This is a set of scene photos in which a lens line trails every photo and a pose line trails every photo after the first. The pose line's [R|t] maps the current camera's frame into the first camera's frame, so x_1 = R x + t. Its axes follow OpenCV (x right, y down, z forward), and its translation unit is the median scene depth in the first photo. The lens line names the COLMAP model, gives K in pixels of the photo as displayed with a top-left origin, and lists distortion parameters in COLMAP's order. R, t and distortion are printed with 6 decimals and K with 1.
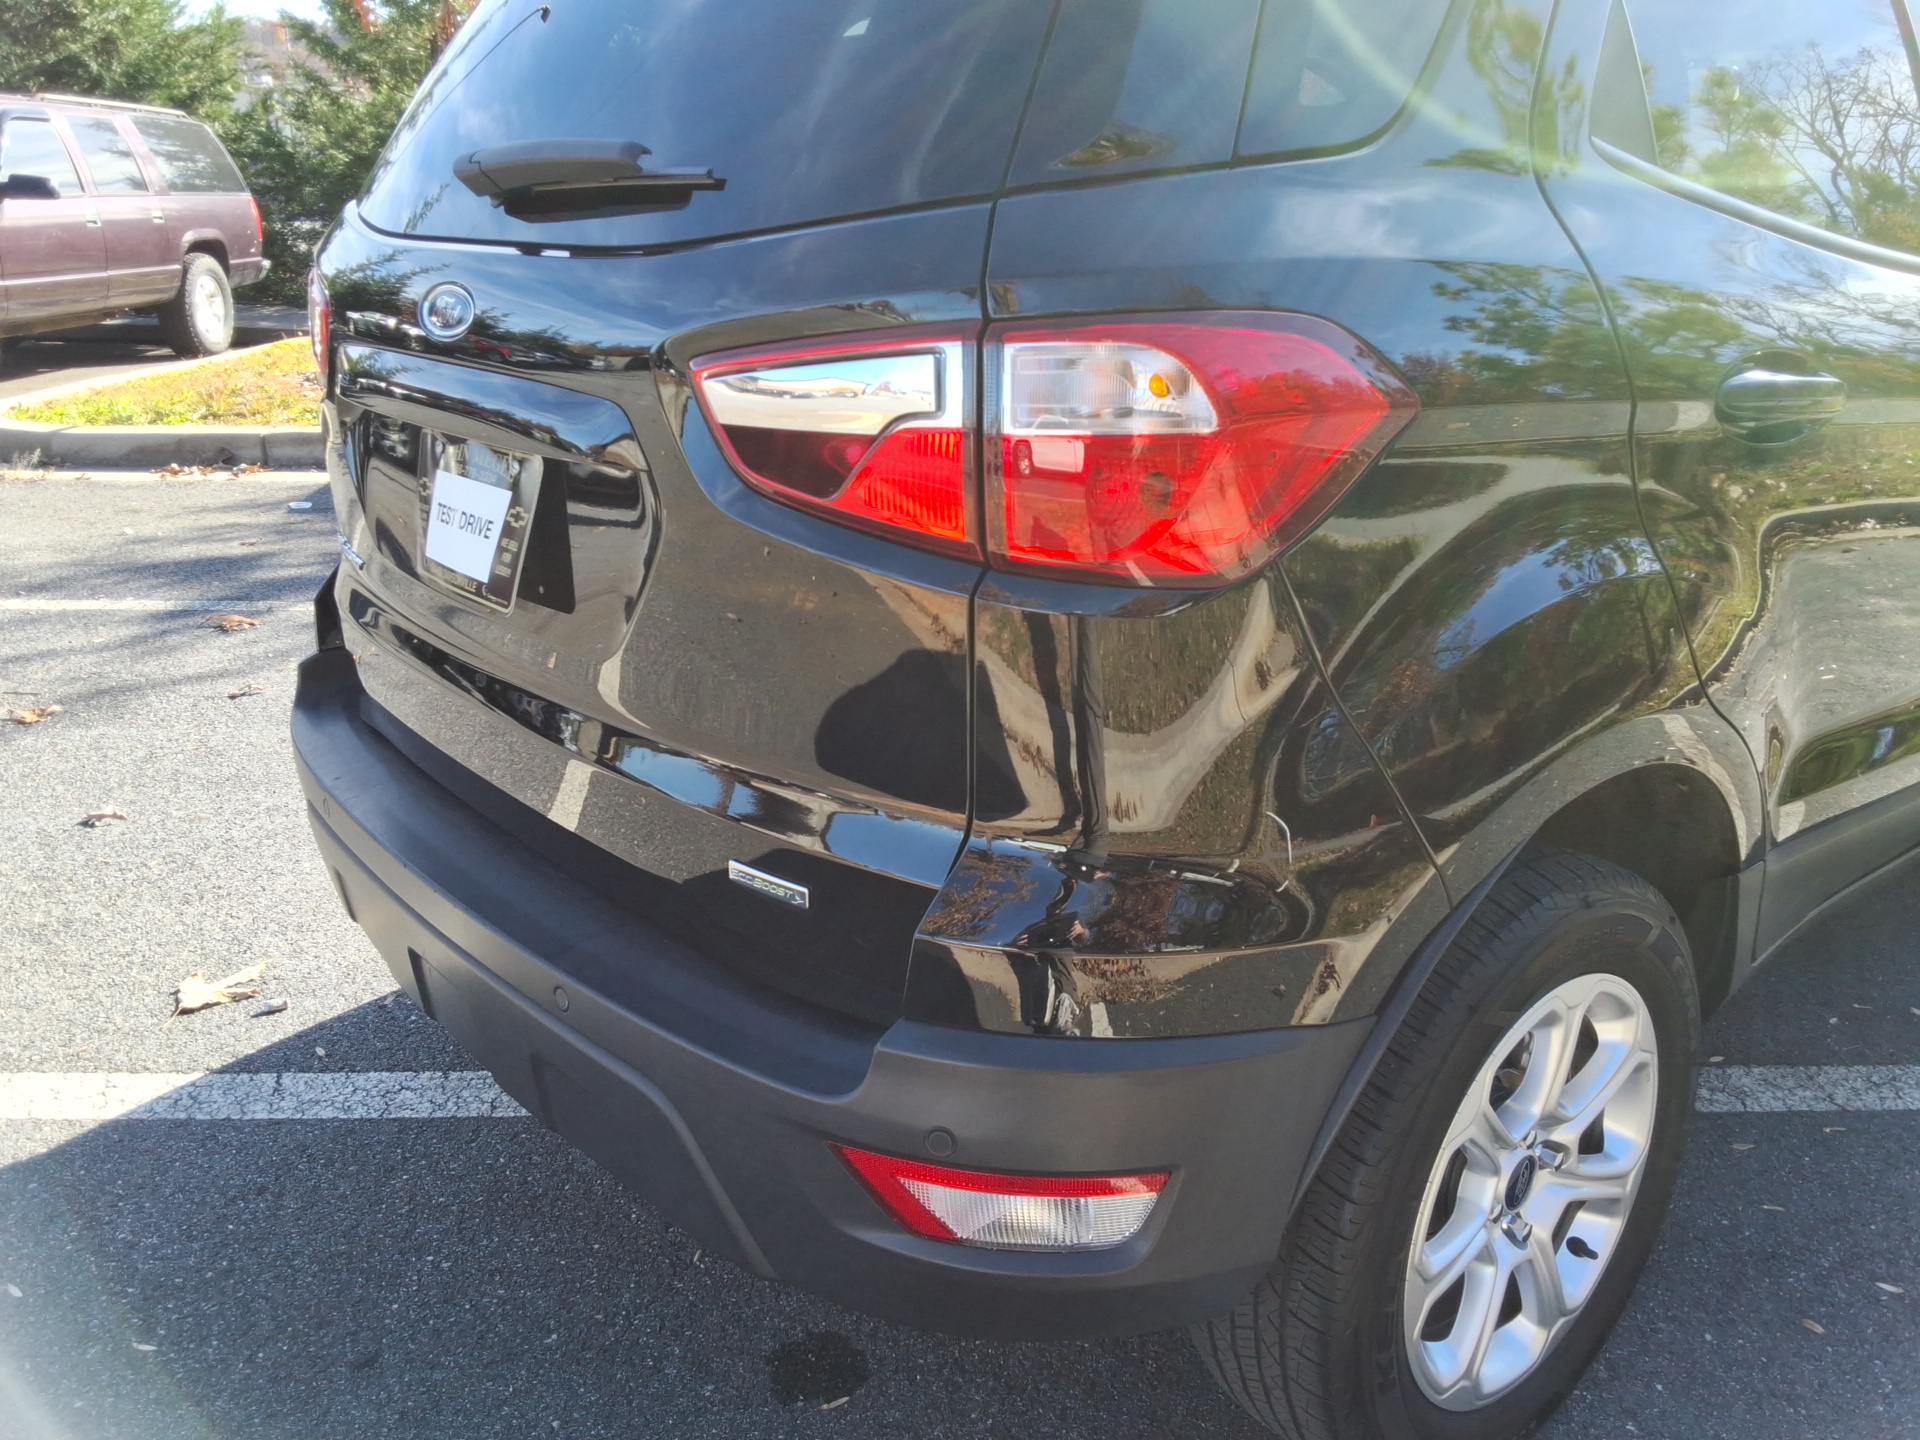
lens RADIAL K [[1539.0, 0, 980.2], [0, 1539.0, 693.5], [0, 0, 1]] dist [0.124639, -0.186218]
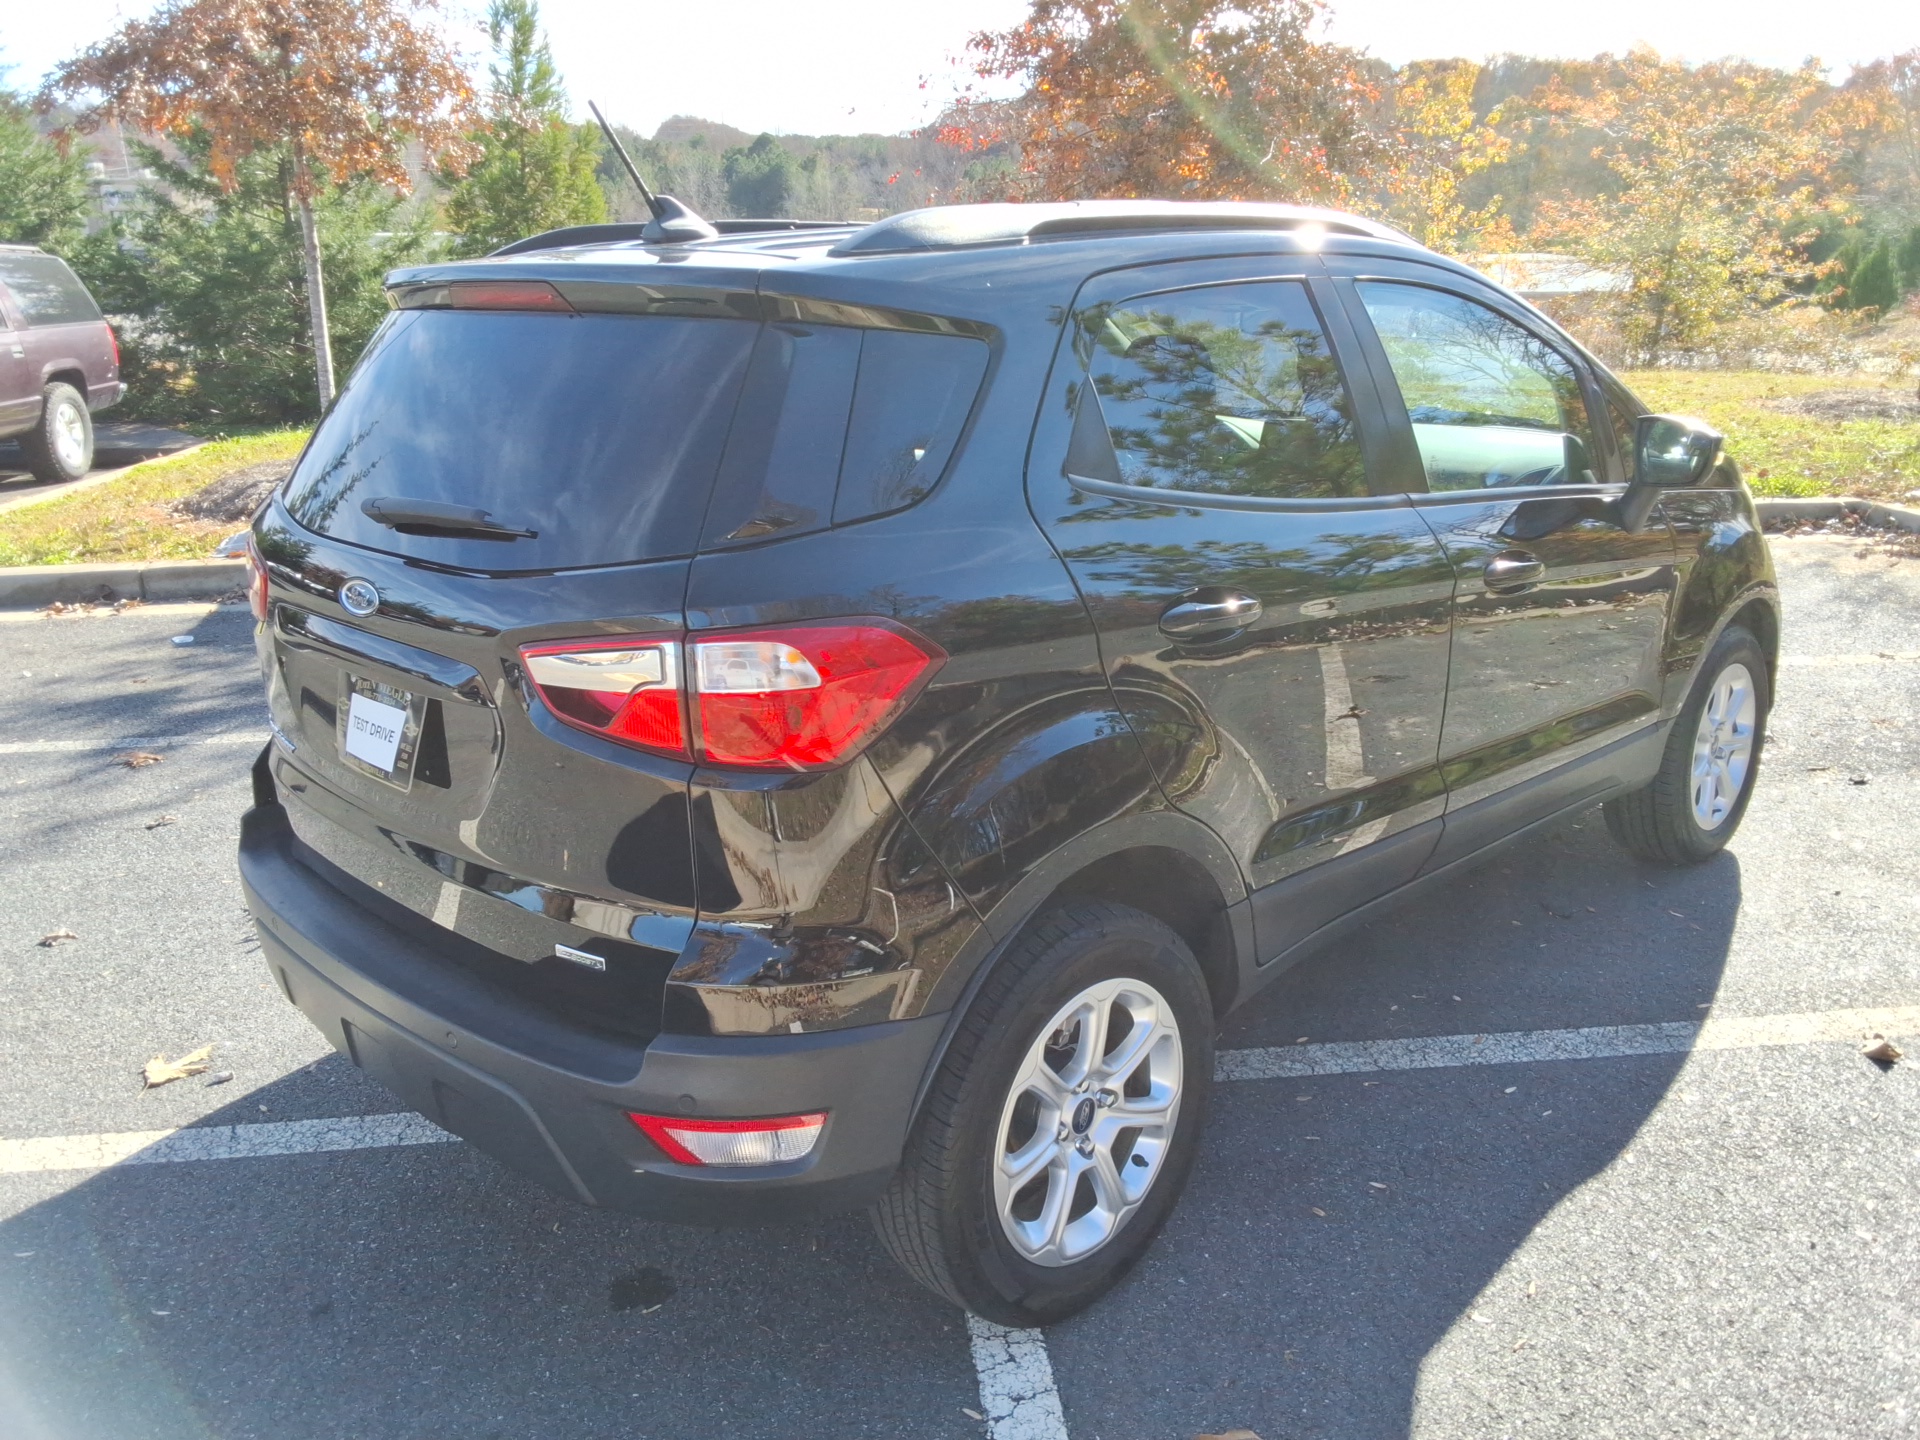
lens RADIAL K [[1539.0, 0, 980.2], [0, 1539.0, 693.5], [0, 0, 1]] dist [0.124639, -0.186218]
pose [[0.995756, -0.049133, 0.077824, 0.096242], [0.051987, 0.998032, -0.035076, -0.042913], [-0.075948, 0.038973, 0.996350, -0.385381]]
